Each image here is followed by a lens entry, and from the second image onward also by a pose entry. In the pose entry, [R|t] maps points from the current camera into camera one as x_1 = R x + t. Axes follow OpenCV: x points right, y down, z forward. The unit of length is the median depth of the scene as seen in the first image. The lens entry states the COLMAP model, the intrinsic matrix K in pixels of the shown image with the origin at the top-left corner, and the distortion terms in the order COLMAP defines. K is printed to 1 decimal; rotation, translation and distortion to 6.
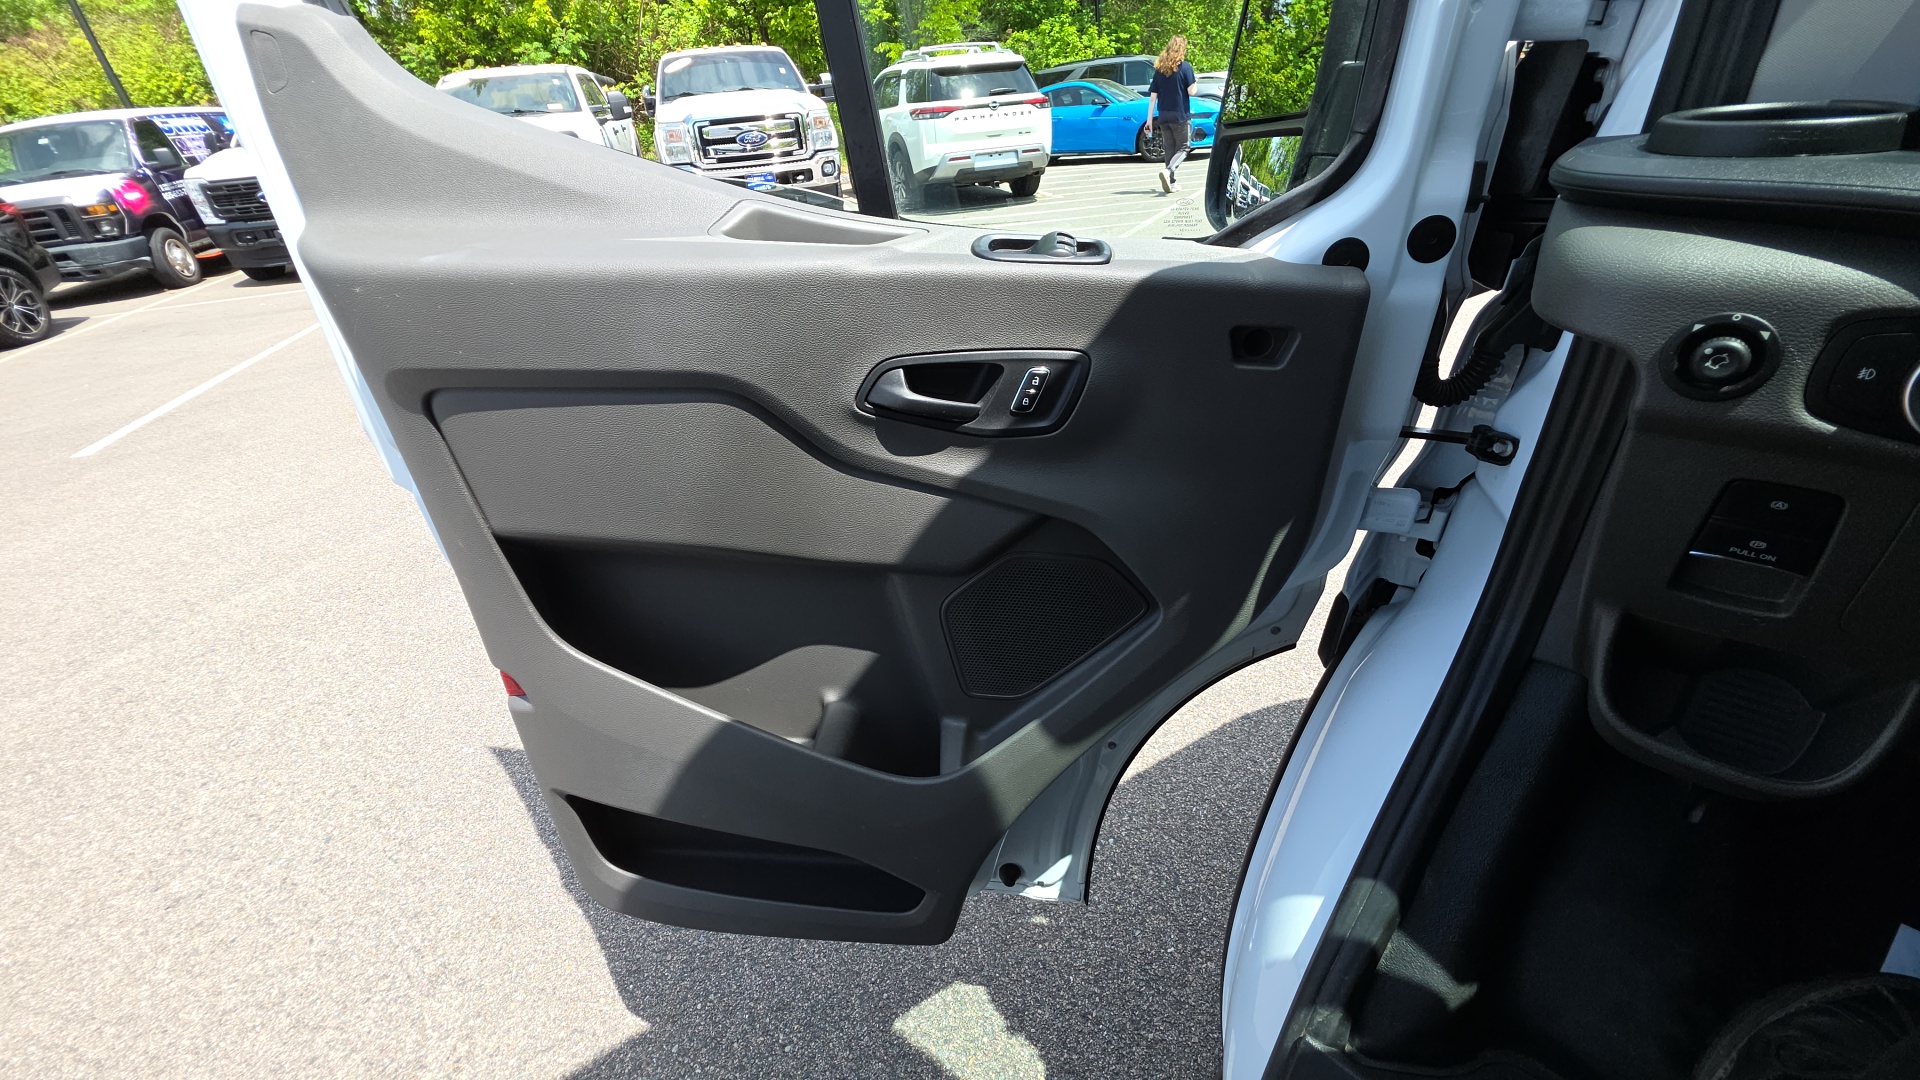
lens RADIAL K [[755.8, 0, 952.6], [0, 755.8, 529.6], [0, 0, 1]] dist [0.012977, -0.007308]
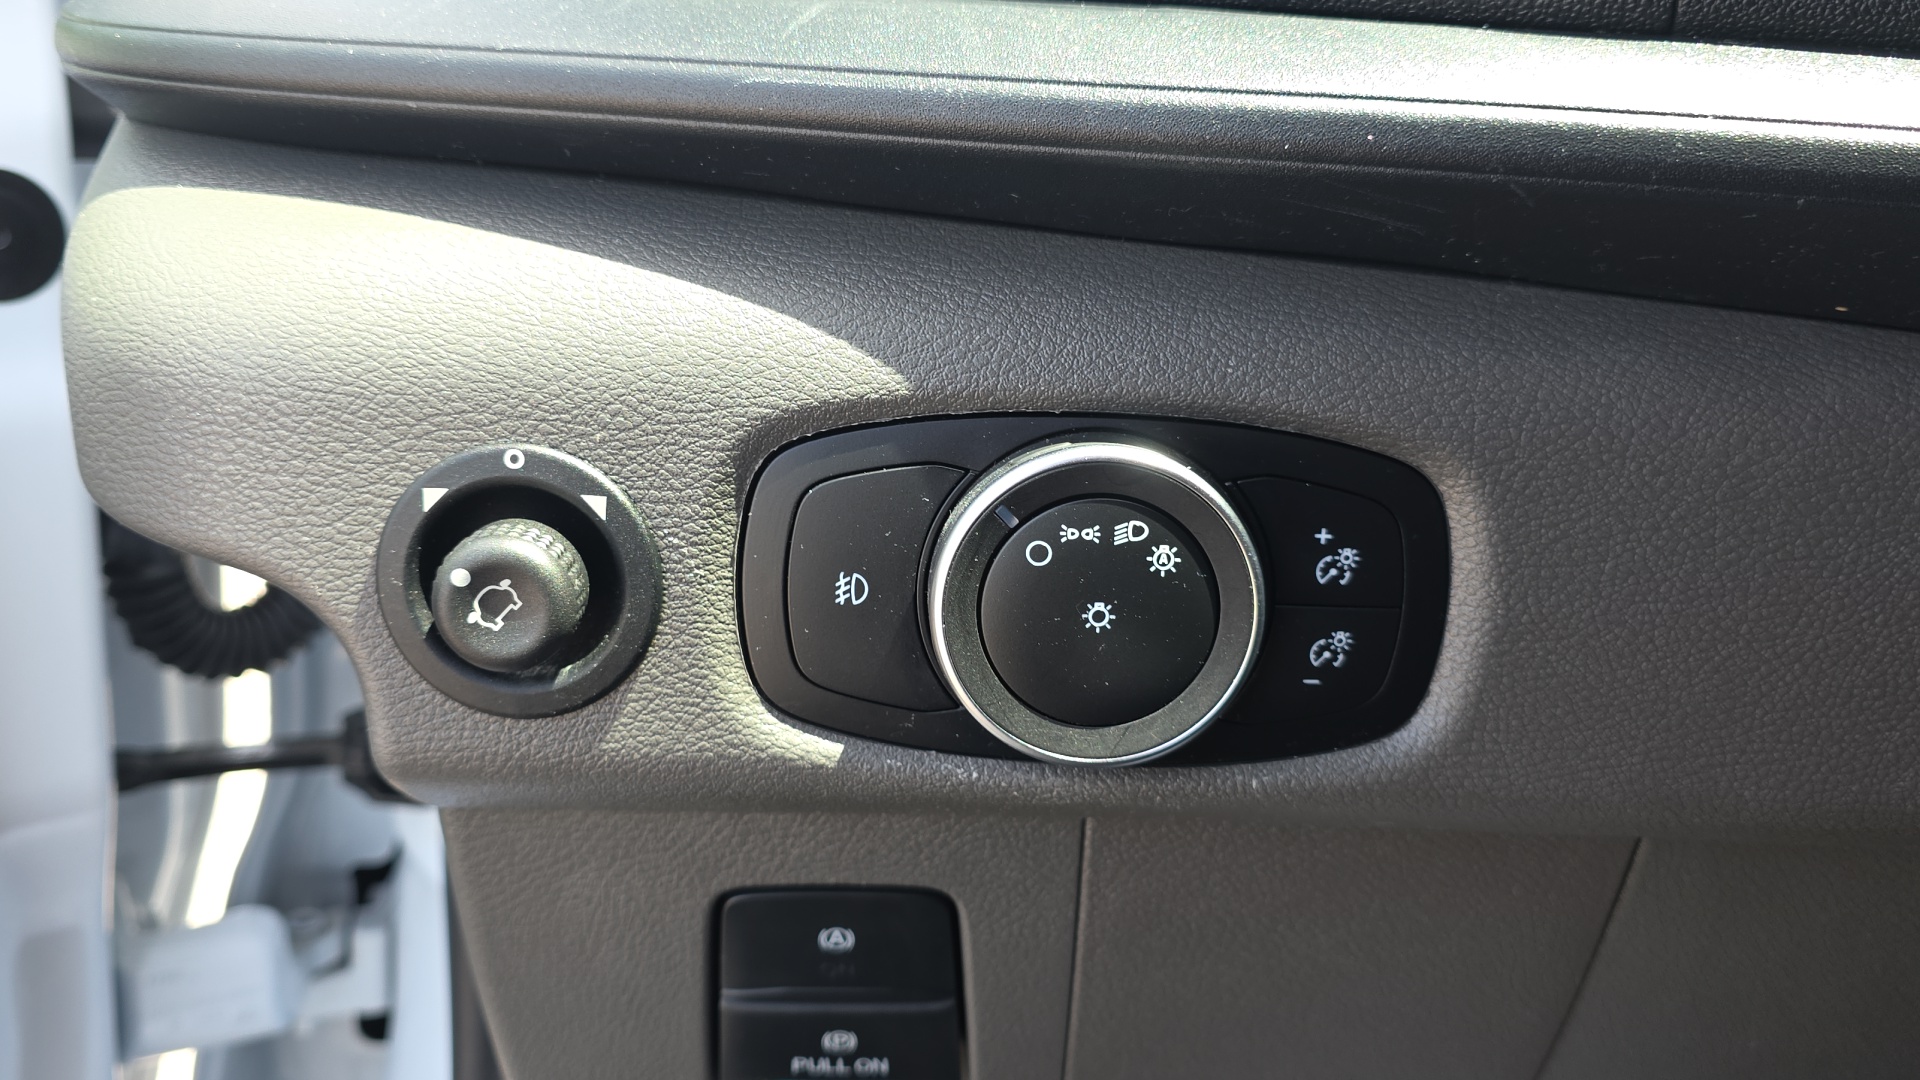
lens RADIAL K [[1698.4, 0, 960.0], [0, 1698.4, 540.0], [0, 0, 1]] dist [0.123632, -0.531186]
pose [[0.713654, -0.146083, 0.685097, 0.677224], [0.267645, 0.960675, -0.073957, -0.146956], [-0.647352, 0.236142, 0.724688, 0.386849]]
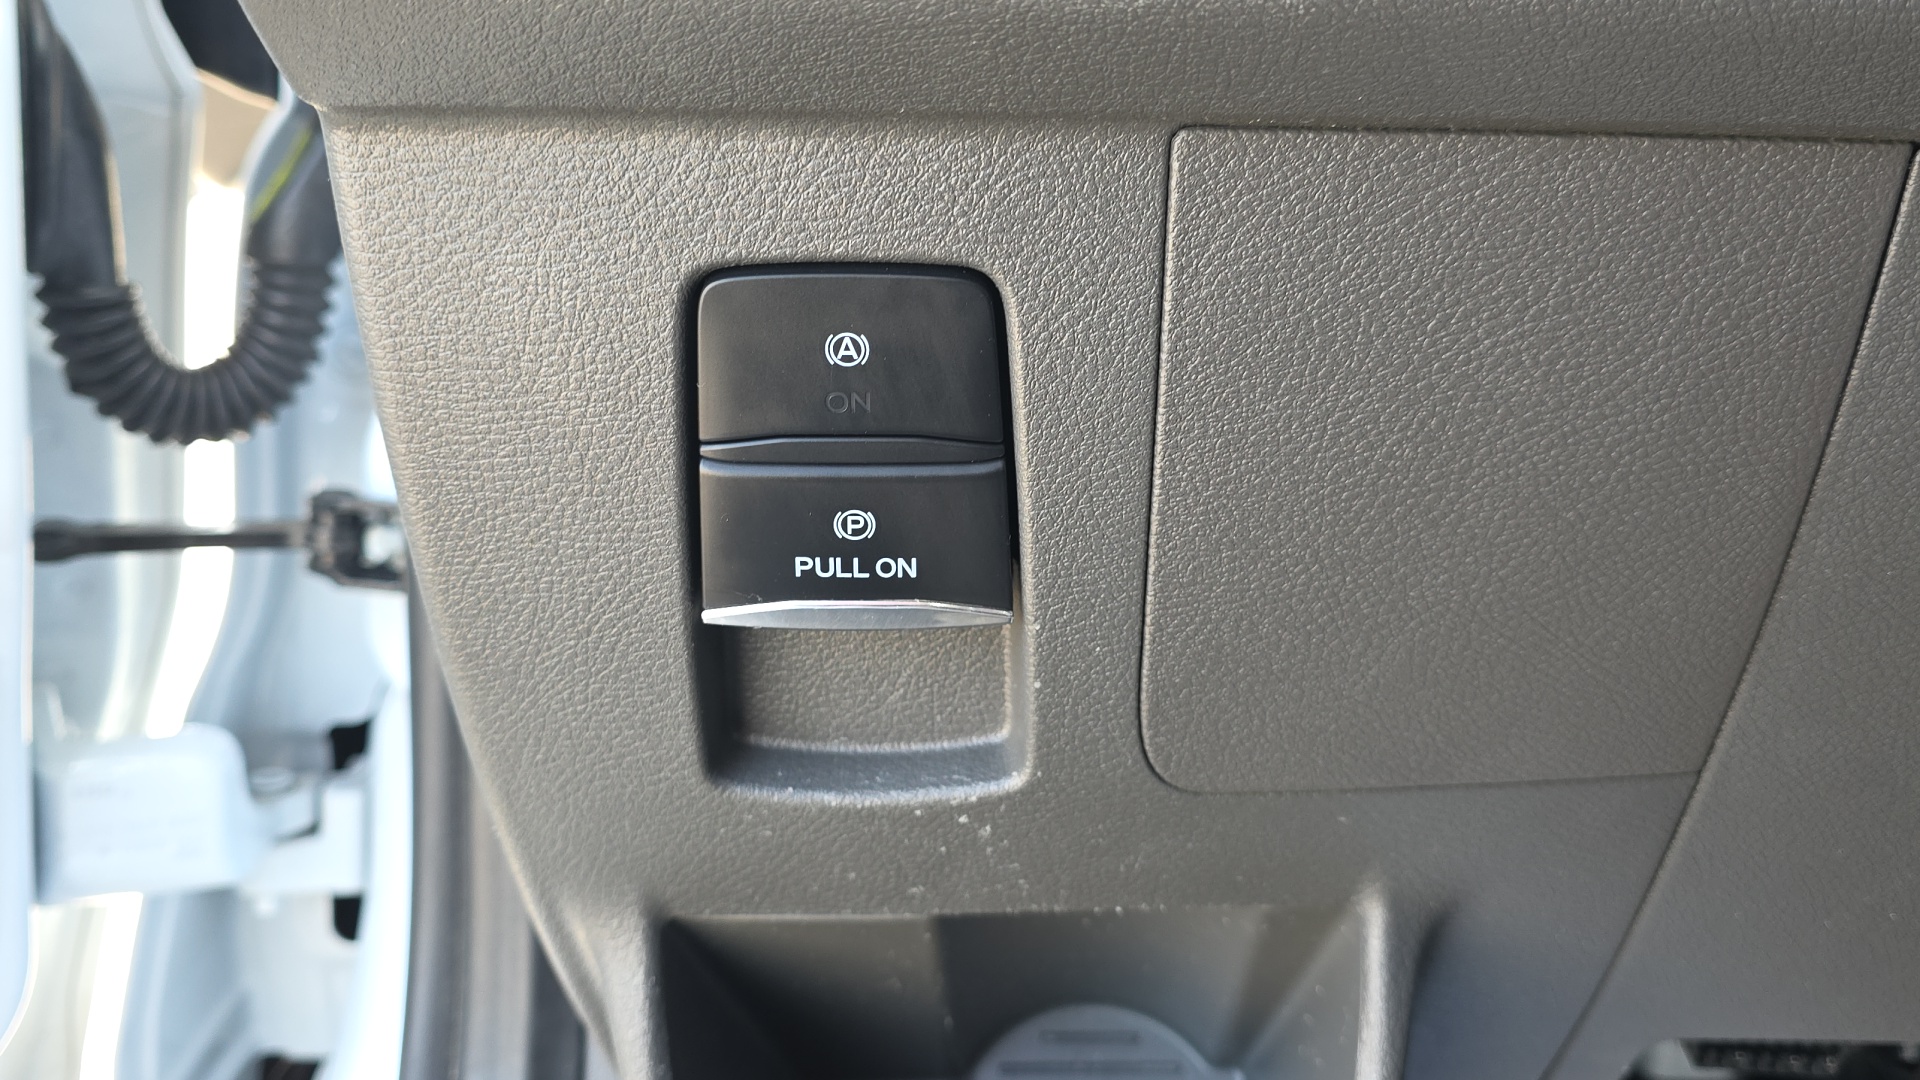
lens RADIAL K [[1698.4, 0, 960.0], [0, 1698.4, 540.0], [0, 0, 1]] dist [0.123632, -0.531186]
pose [[0.733287, -0.086360, 0.674412, 0.774404], [0.275635, 0.944496, -0.178753, 0.163284], [-0.621543, 0.316969, 0.716390, 0.621455]]
